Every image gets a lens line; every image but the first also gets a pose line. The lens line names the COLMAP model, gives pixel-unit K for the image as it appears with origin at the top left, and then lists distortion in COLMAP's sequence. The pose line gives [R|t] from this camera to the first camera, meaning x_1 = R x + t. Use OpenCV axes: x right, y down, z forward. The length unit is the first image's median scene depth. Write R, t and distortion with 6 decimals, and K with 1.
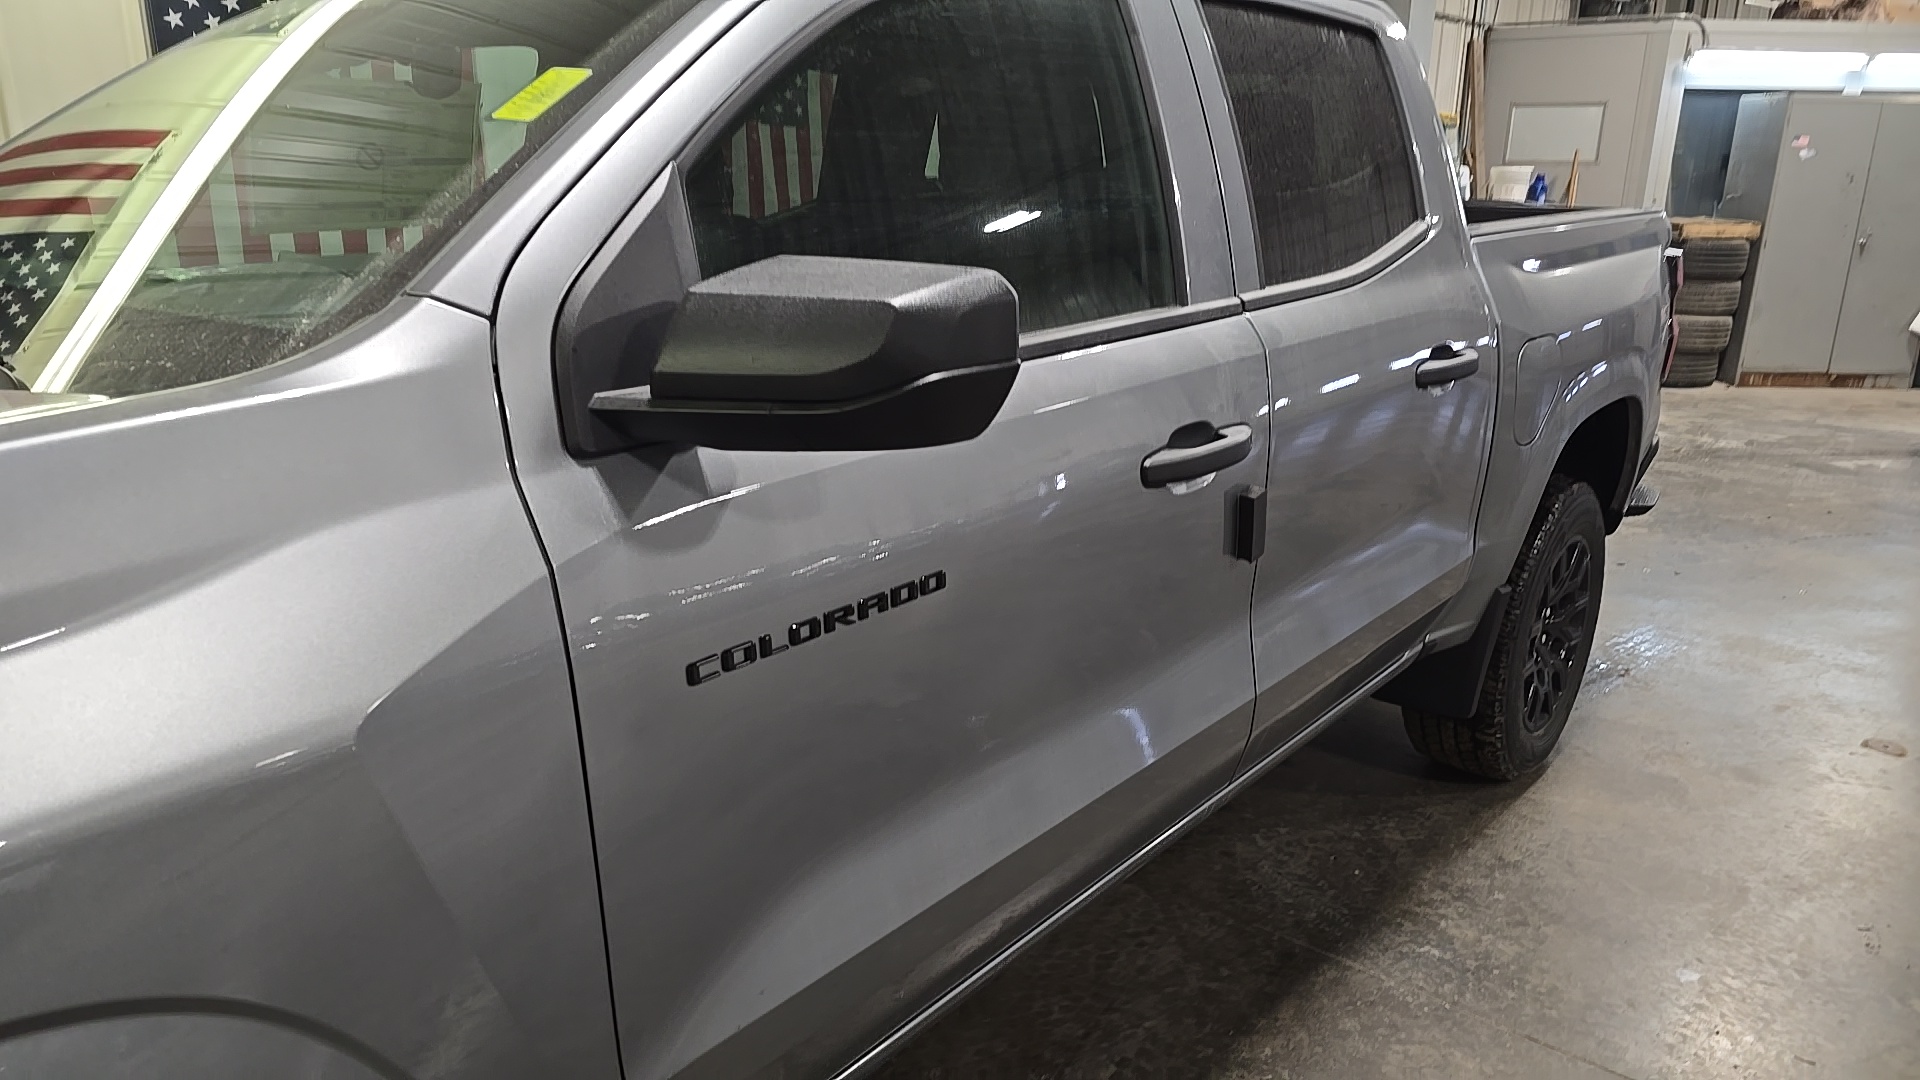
lens RADIAL K [[1292.2, 0, 957.4], [0, 1292.2, 555.8], [0, 0, 1]] dist [0.060328, -0.062419]
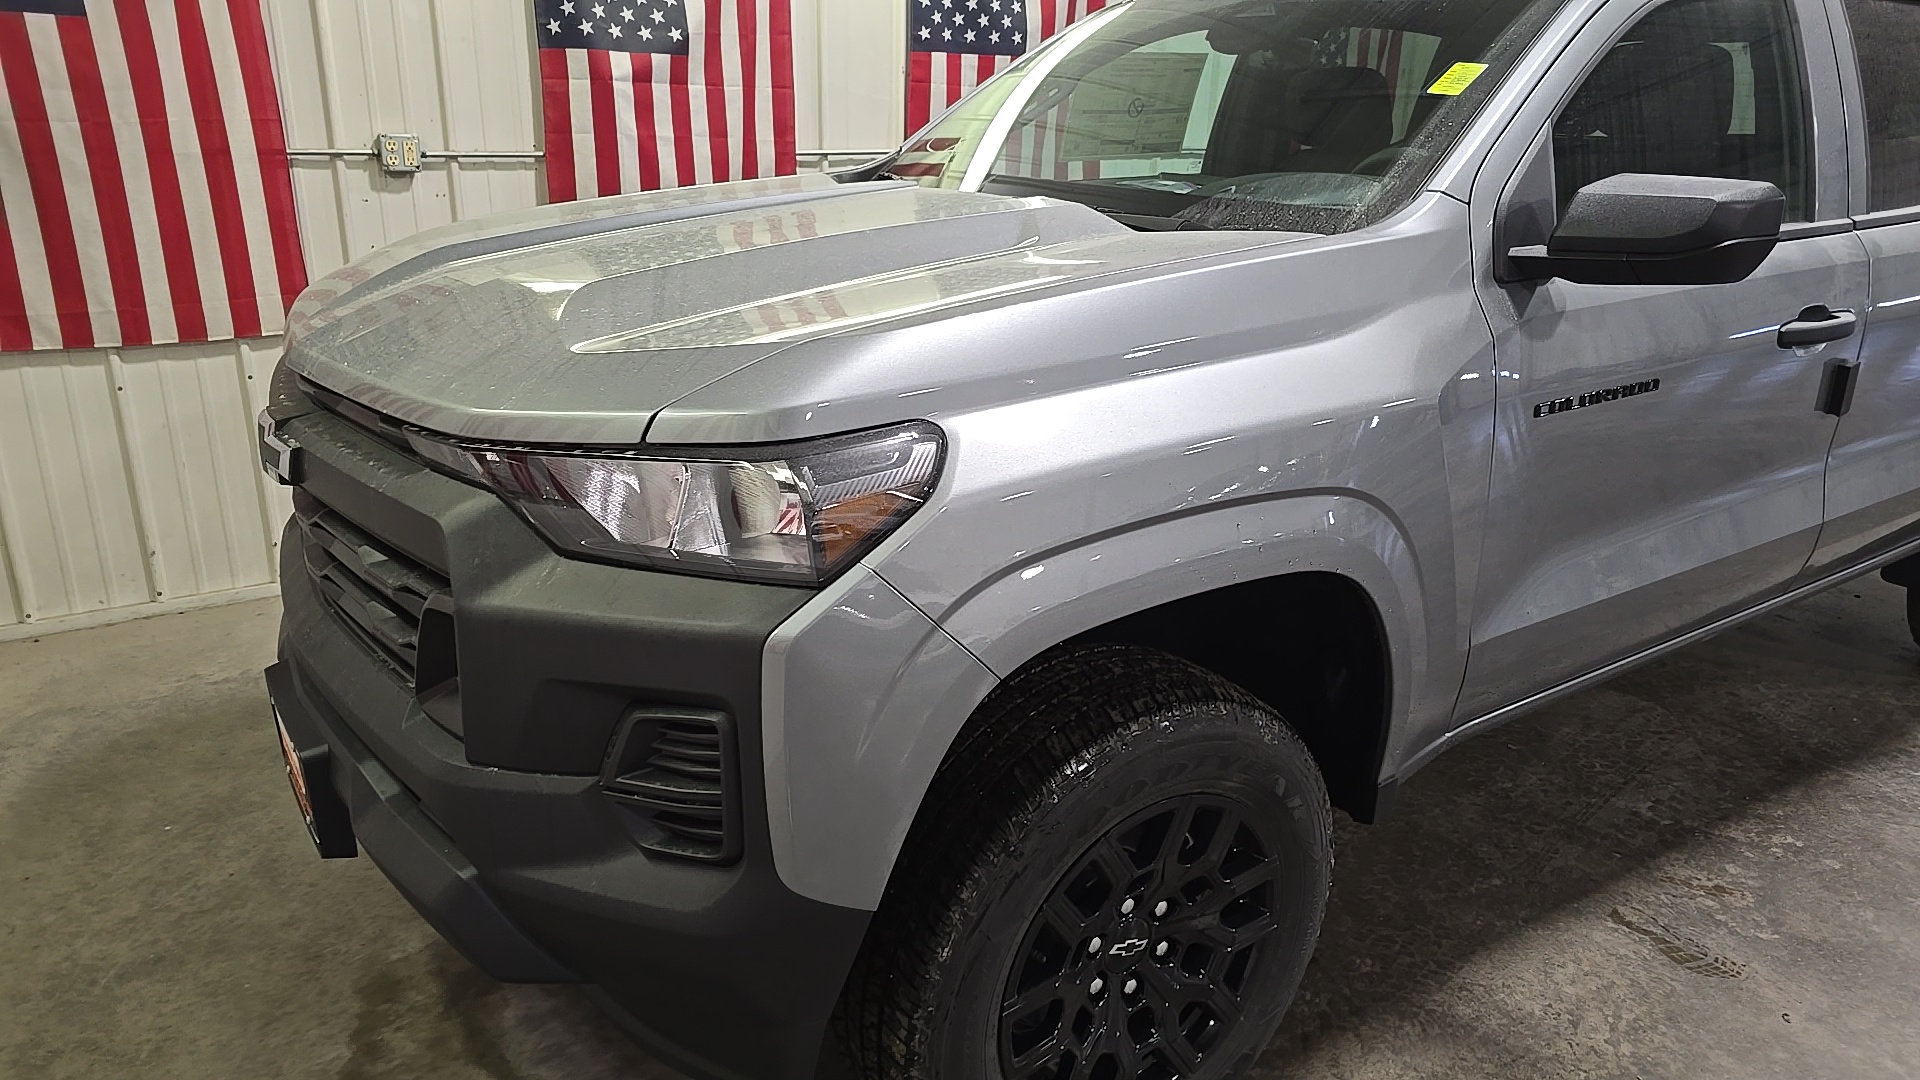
lens RADIAL K [[1292.2, 0, 957.4], [0, 1292.2, 555.8], [0, 0, 1]] dist [0.060328, -0.062419]
pose [[0.961689, 0.098412, -0.255870, -0.293092], [-0.087337, 0.994697, 0.054320, 0.155821], [0.259859, -0.029893, 0.965184, -0.561857]]
